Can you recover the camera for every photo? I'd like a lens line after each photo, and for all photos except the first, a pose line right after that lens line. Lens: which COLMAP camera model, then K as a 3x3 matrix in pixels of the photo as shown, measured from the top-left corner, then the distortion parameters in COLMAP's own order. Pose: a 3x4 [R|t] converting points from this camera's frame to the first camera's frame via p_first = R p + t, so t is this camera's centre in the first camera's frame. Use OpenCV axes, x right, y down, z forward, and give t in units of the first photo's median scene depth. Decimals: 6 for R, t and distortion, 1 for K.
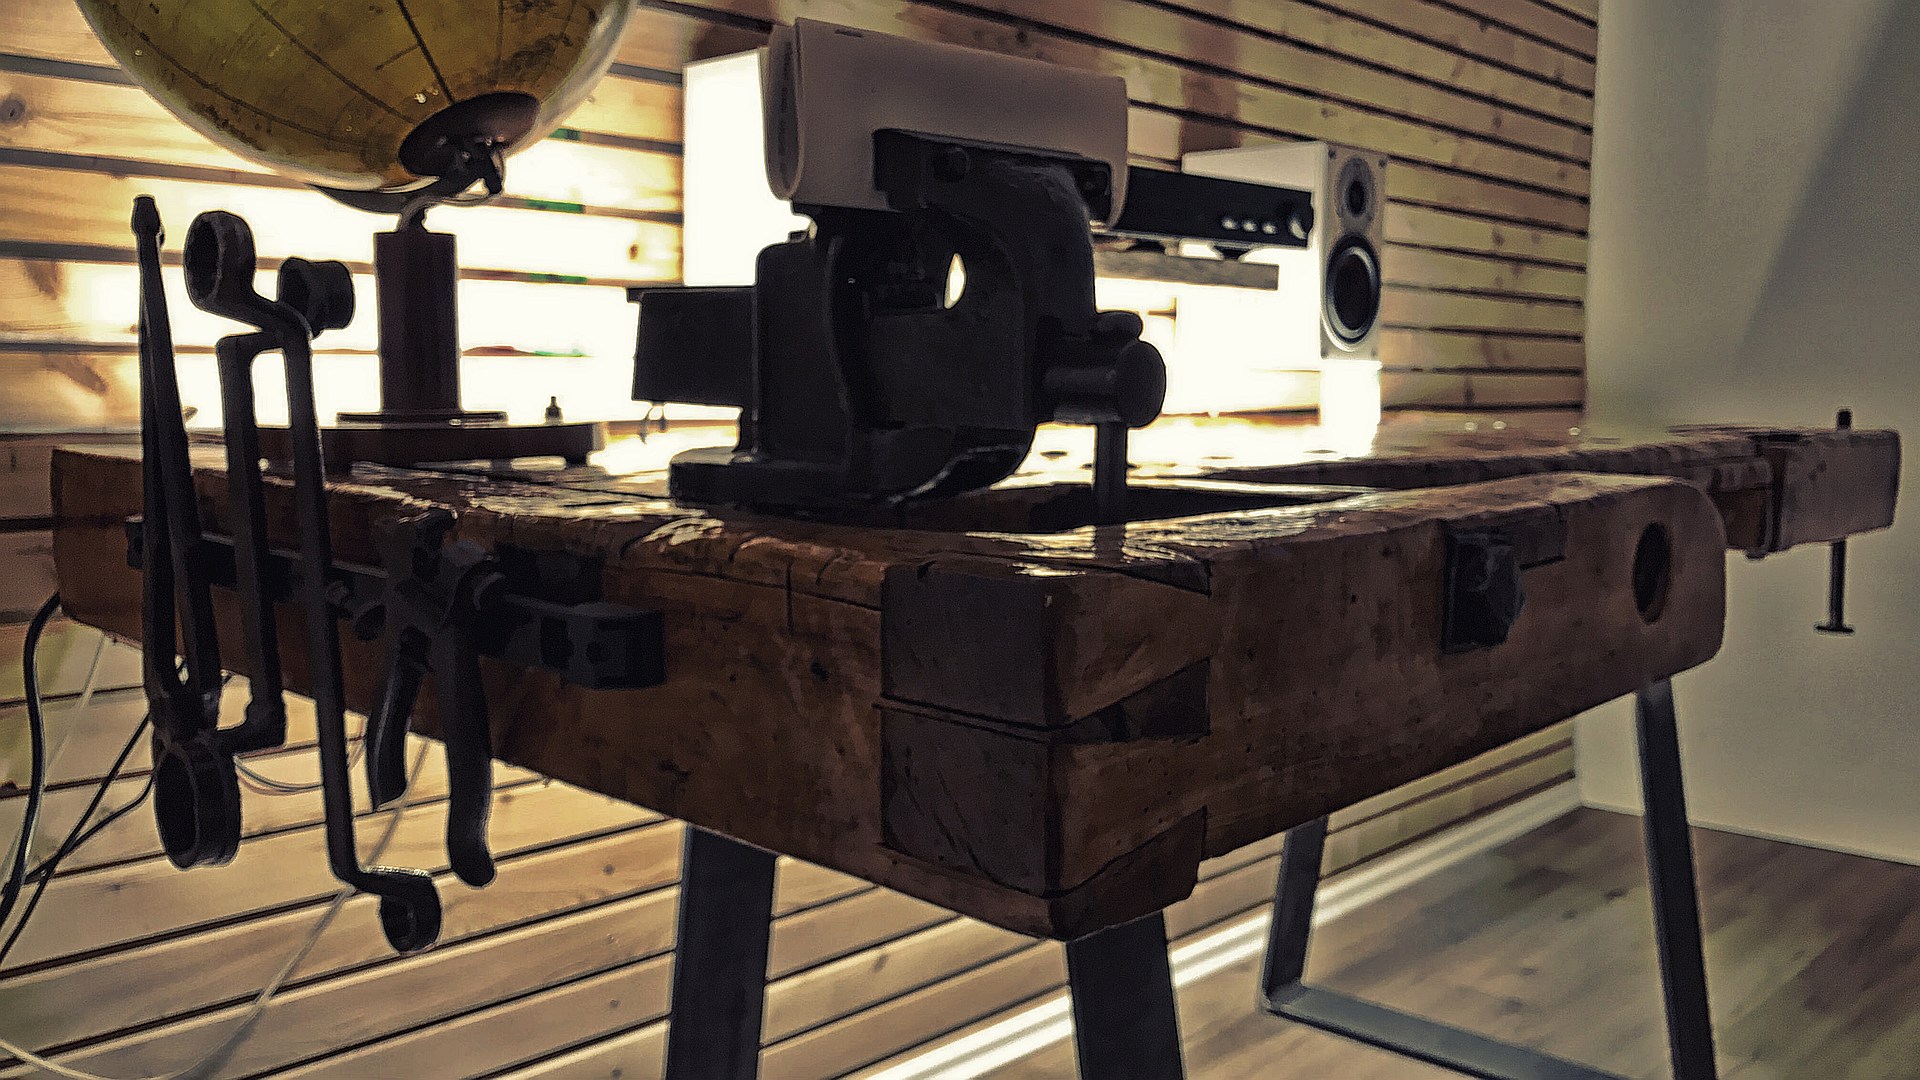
lens RADIAL K [[1607.1, 0, 960.0], [0, 1607.1, 540.0], [0, 0, 1]] dist [0.001146, 0.000600]
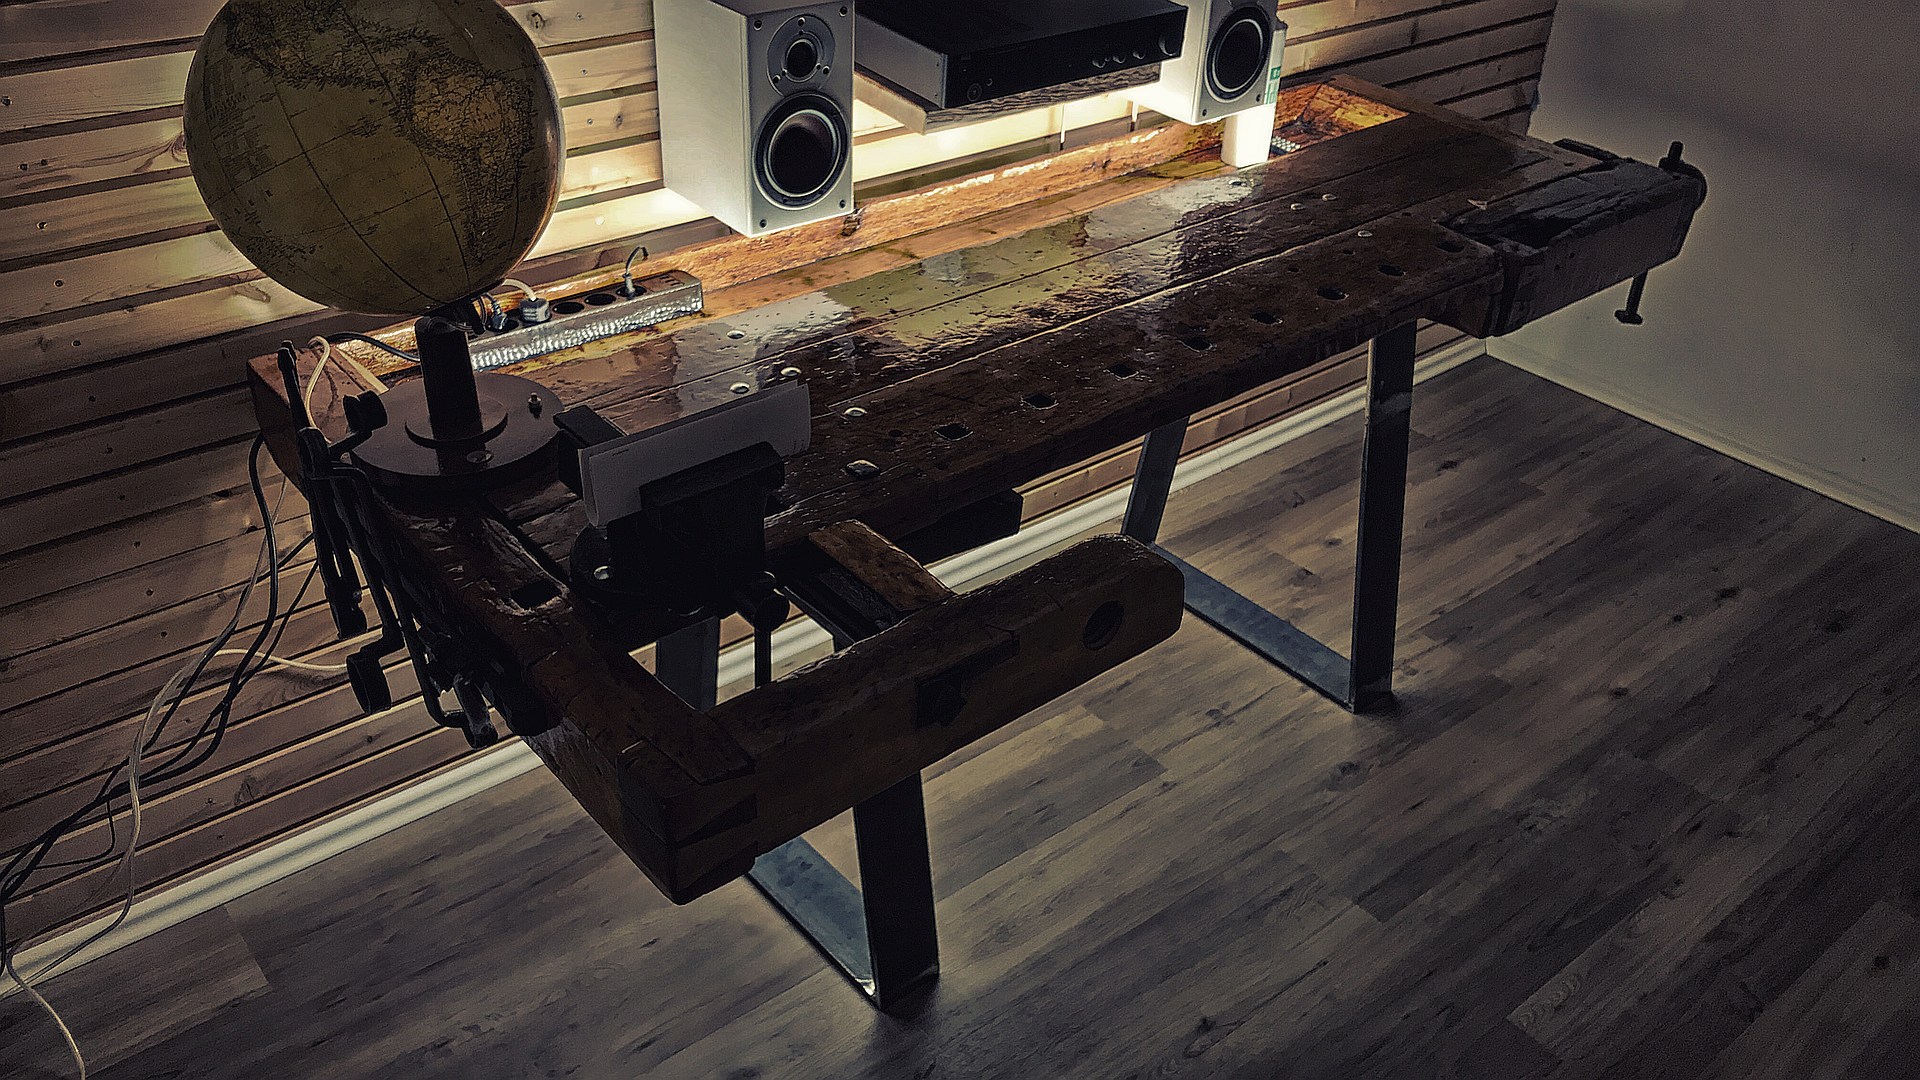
lens RADIAL K [[1588.4, 0, 956.1], [0, 1588.4, 546.9], [0, 0, 1]] dist [0.003940, 0.004087]
pose [[0.992474, 0.091056, -0.081881, 0.277143], [-0.043390, 0.886756, 0.460197, -0.608745], [0.114512, -0.453181, 0.884033, -0.401145]]
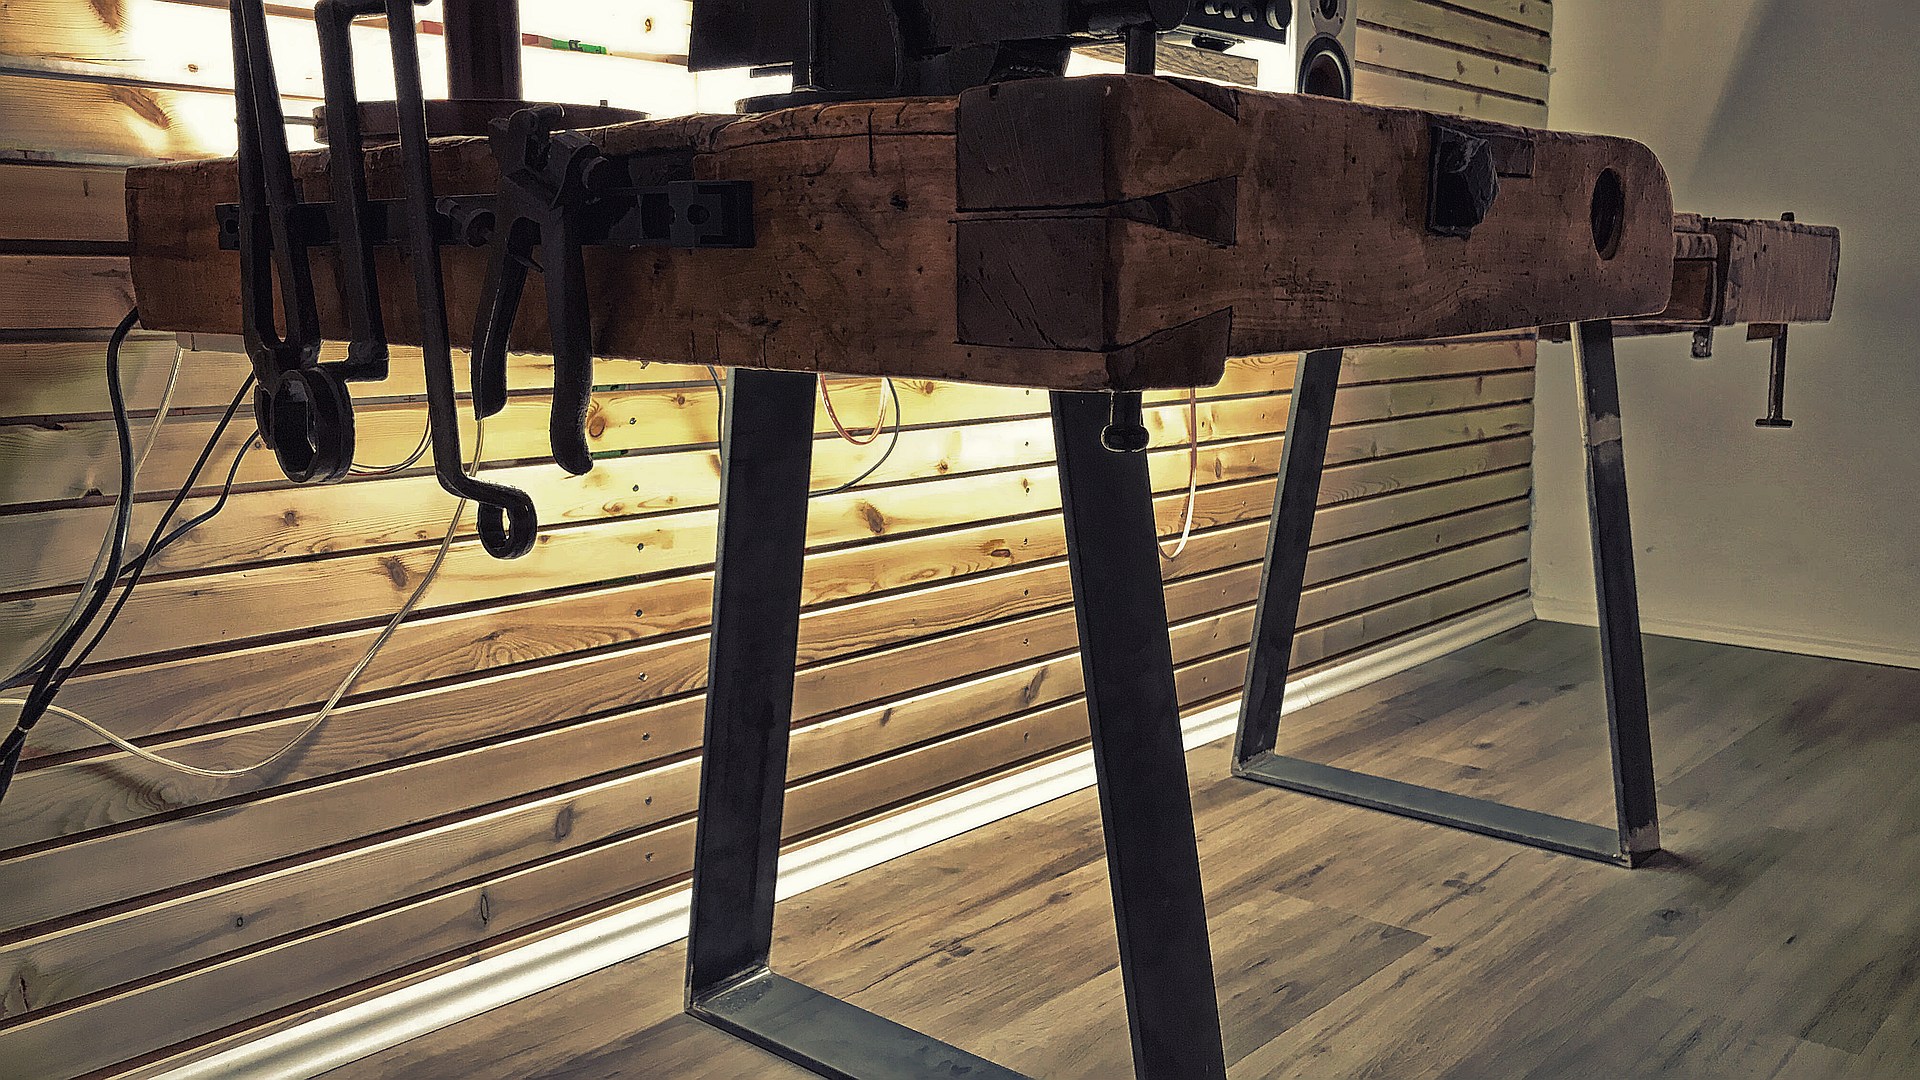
lens RADIAL K [[1588.4, 0, 956.1], [0, 1588.4, 546.9], [0, 0, 1]] dist [0.003940, 0.004087]
pose [[0.999721, -0.011903, 0.020395, -0.034022], [0.010578, 0.997903, 0.063859, 0.120213], [-0.021113, -0.063626, 0.997750, -0.076806]]
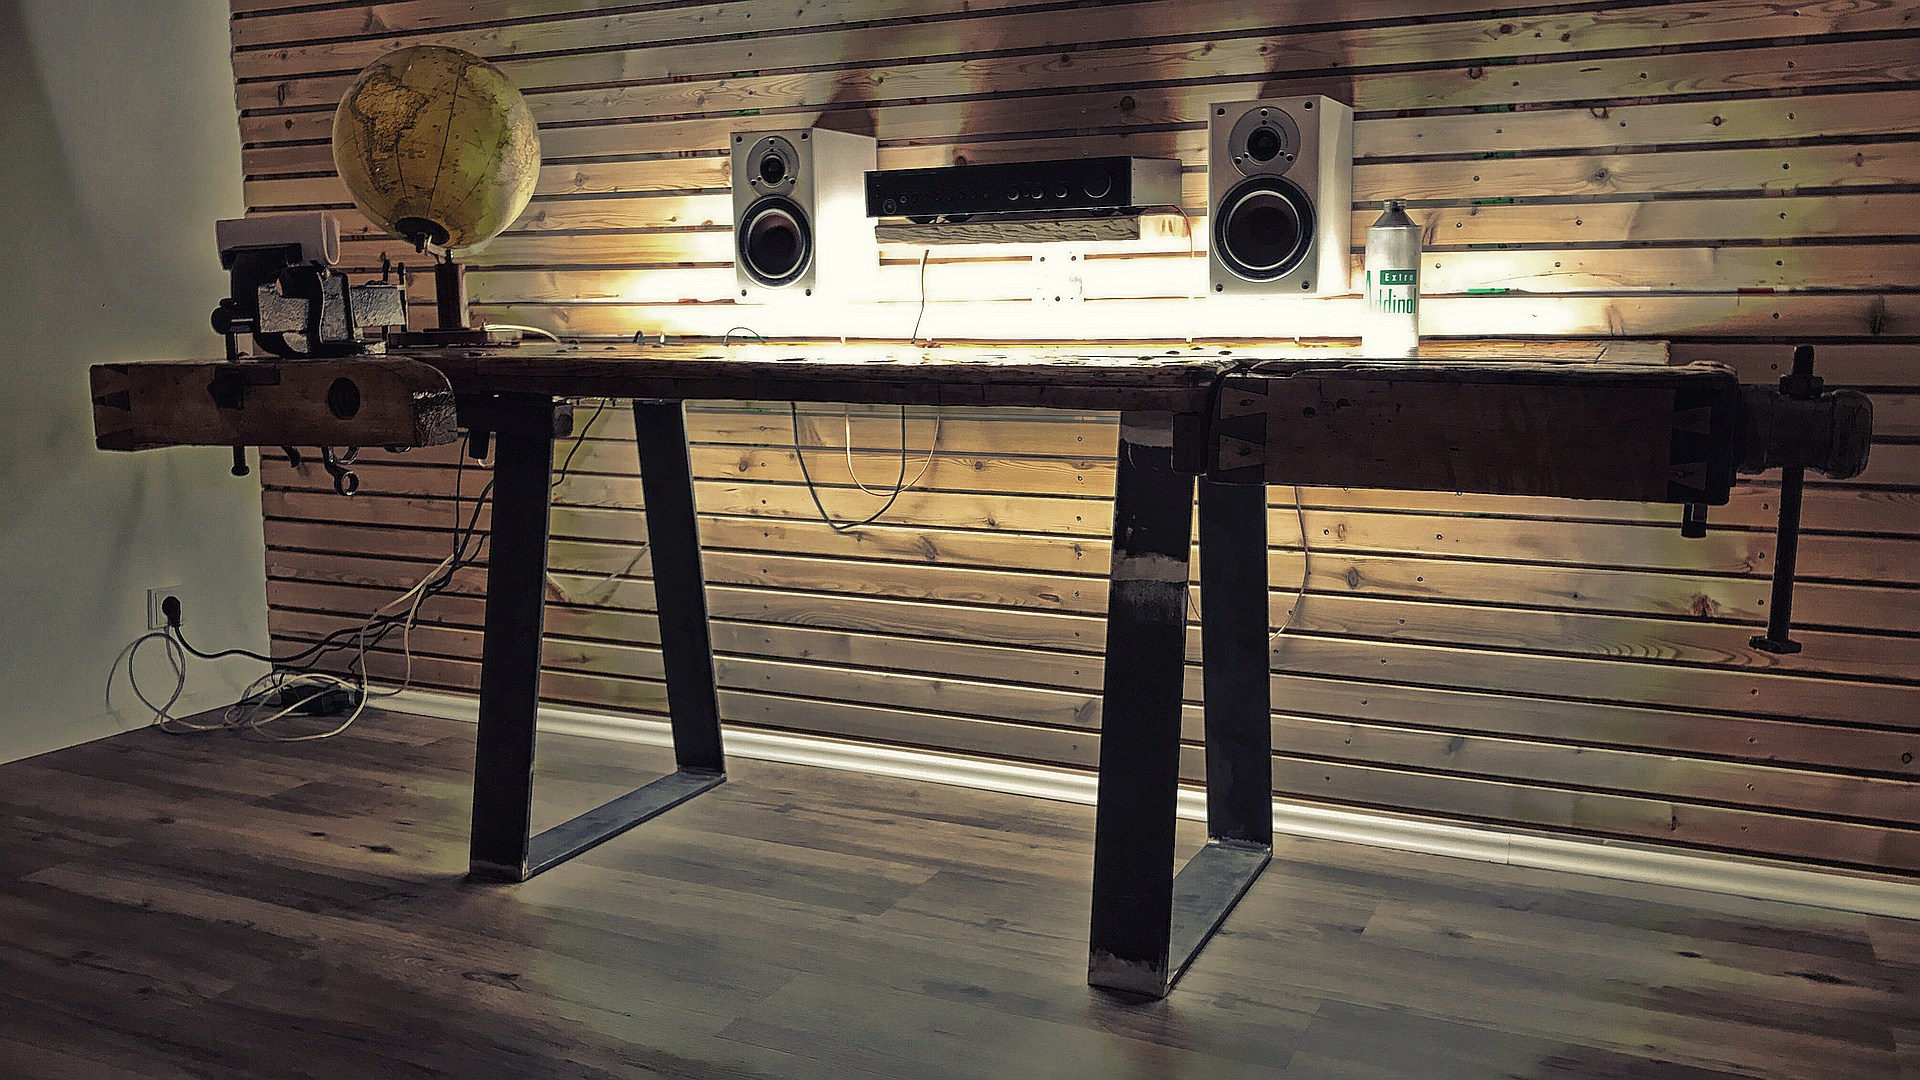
lens RADIAL K [[1607.1, 0, 960.0], [0, 1607.1, 540.0], [0, 0, 1]] dist [0.001146, 0.000600]
pose [[0.307485, 0.128420, -0.942847, 2.091266], [-0.083463, 0.990672, 0.107715, -0.073174], [0.947886, 0.045572, 0.315335, 0.770137]]
